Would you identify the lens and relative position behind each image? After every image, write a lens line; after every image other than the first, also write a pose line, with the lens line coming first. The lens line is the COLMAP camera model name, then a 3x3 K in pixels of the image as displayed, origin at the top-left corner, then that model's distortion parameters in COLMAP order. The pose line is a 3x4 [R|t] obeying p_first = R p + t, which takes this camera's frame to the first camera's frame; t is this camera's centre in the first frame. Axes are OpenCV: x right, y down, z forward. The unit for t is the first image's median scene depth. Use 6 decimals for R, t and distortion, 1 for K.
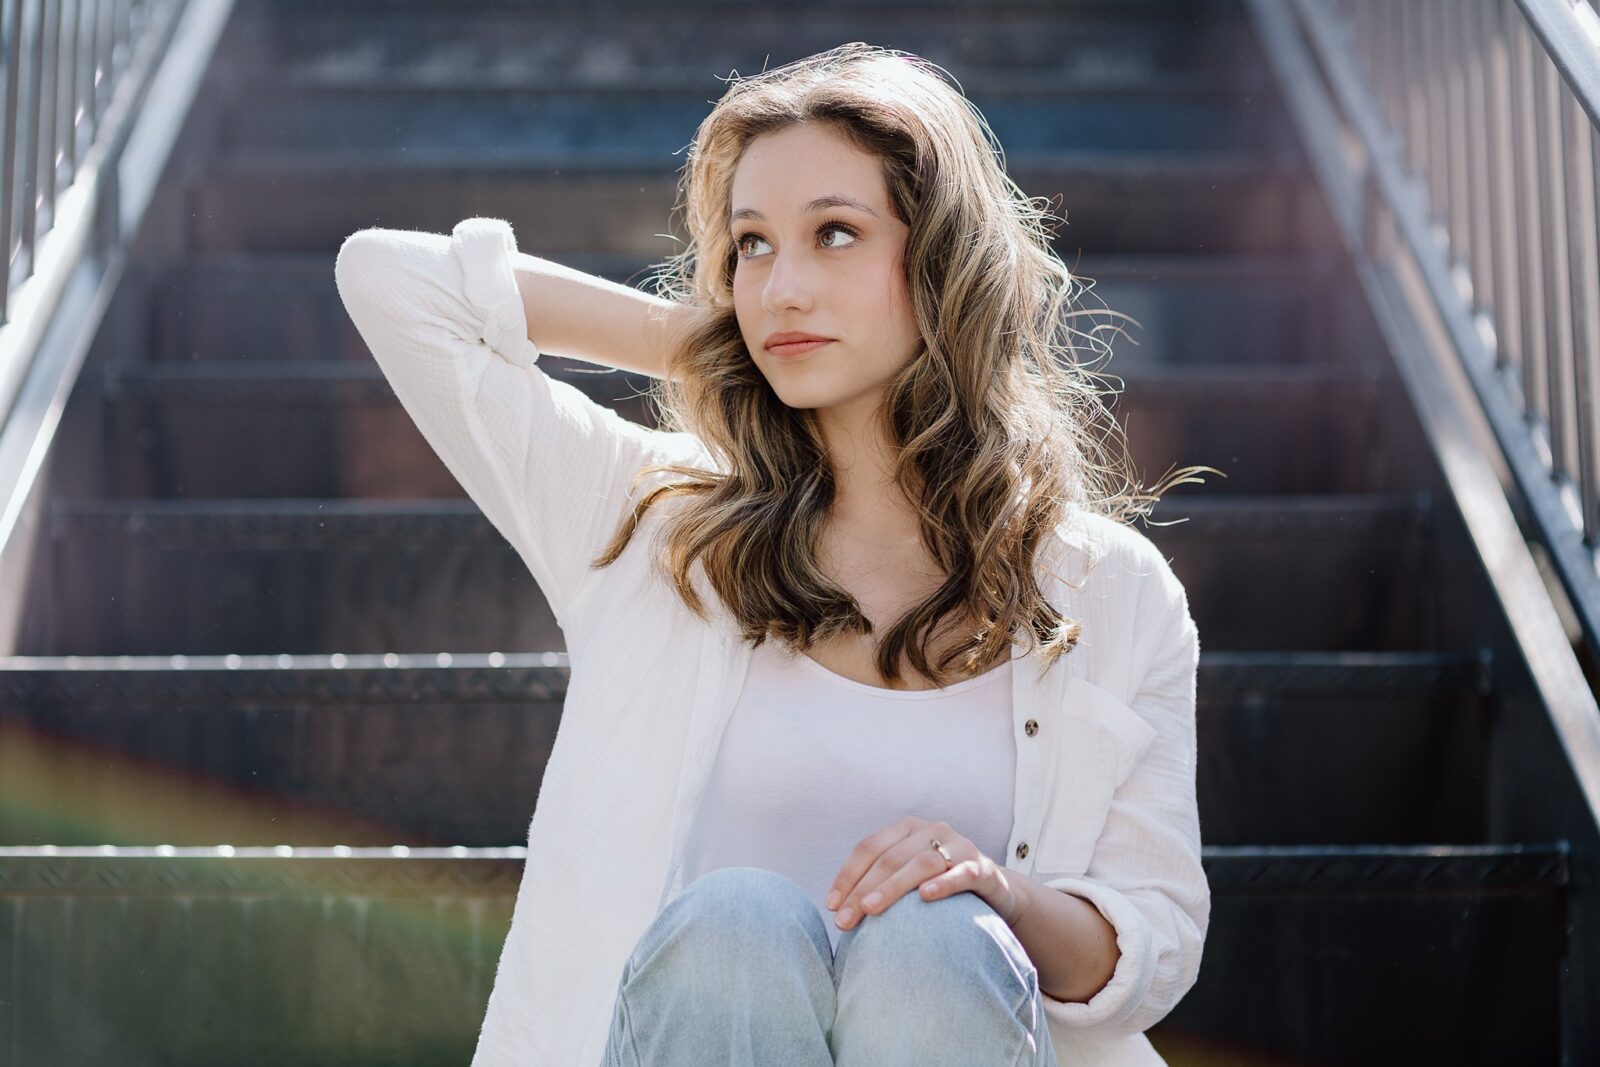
lens RADIAL K [[4136.5, 0, 800.0], [0, 4136.5, 533.5], [0, 0, 1]] dist [-0.080231, 0.195931]
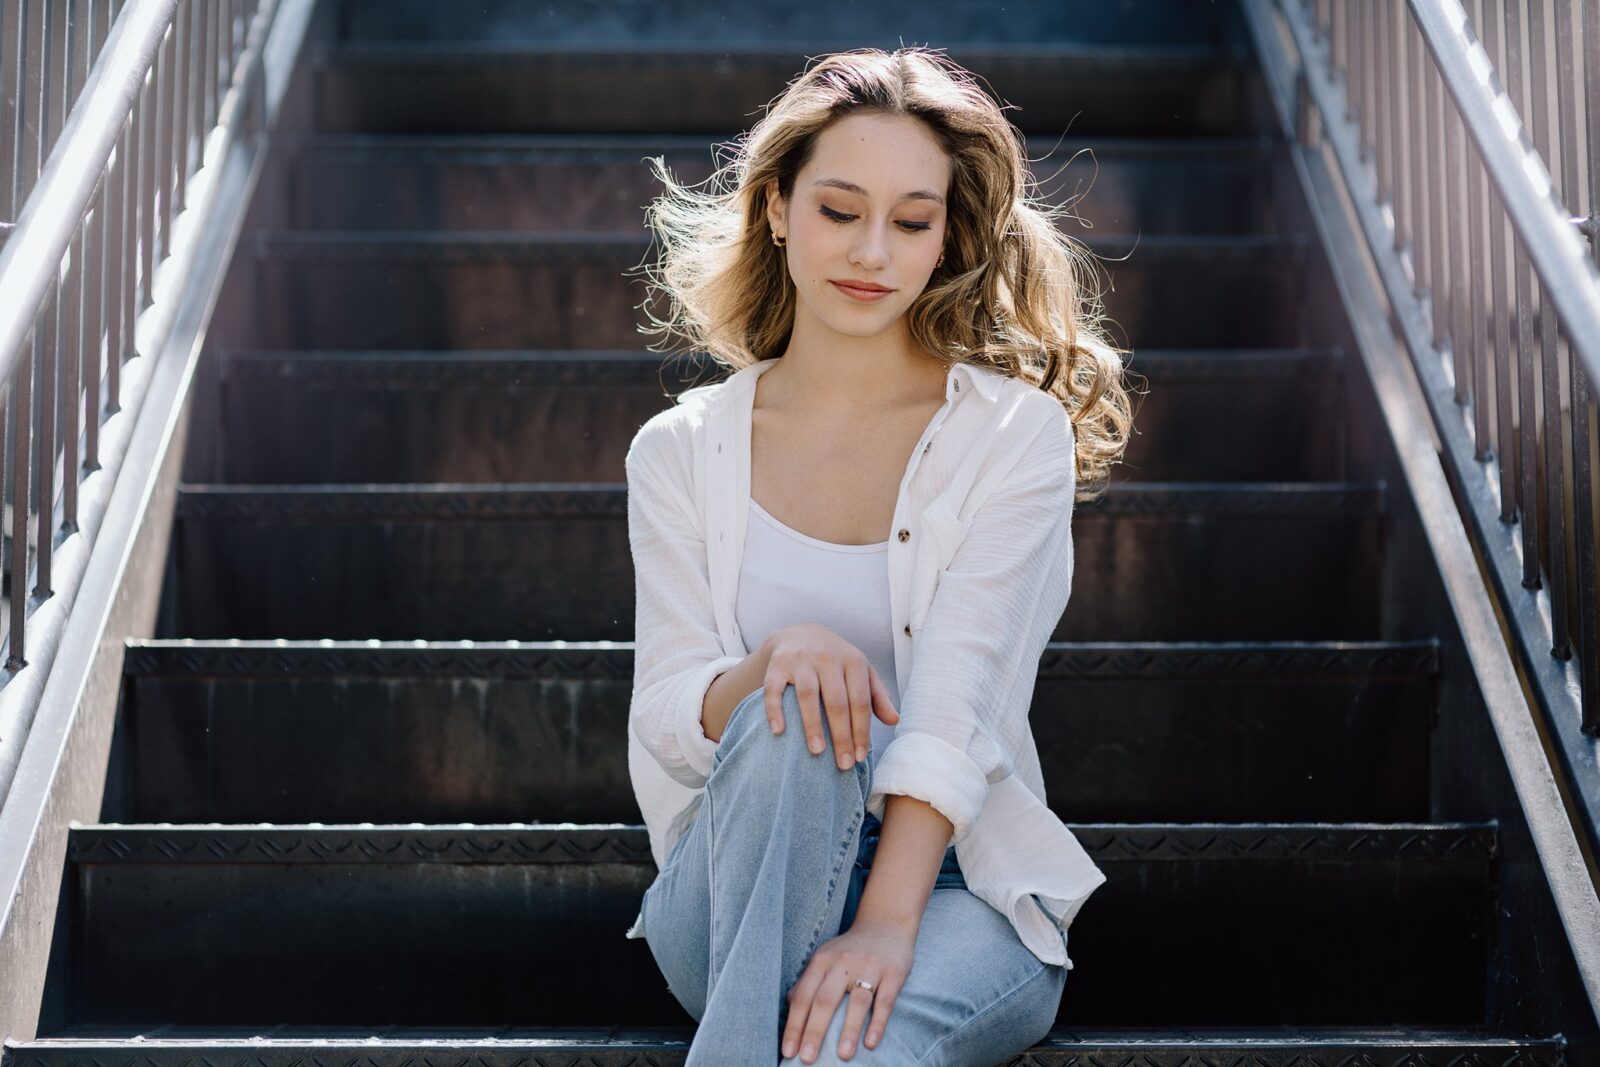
lens RADIAL K [[4136.5, 0, 800.0], [0, 4136.5, 533.5], [0, 0, 1]] dist [-0.080231, 0.195931]
pose [[0.999982, 0.001711, -0.005774, -0.001659], [-0.001294, 0.997448, 0.071380, -0.044052], [0.005881, -0.071371, 0.997432, -0.240938]]
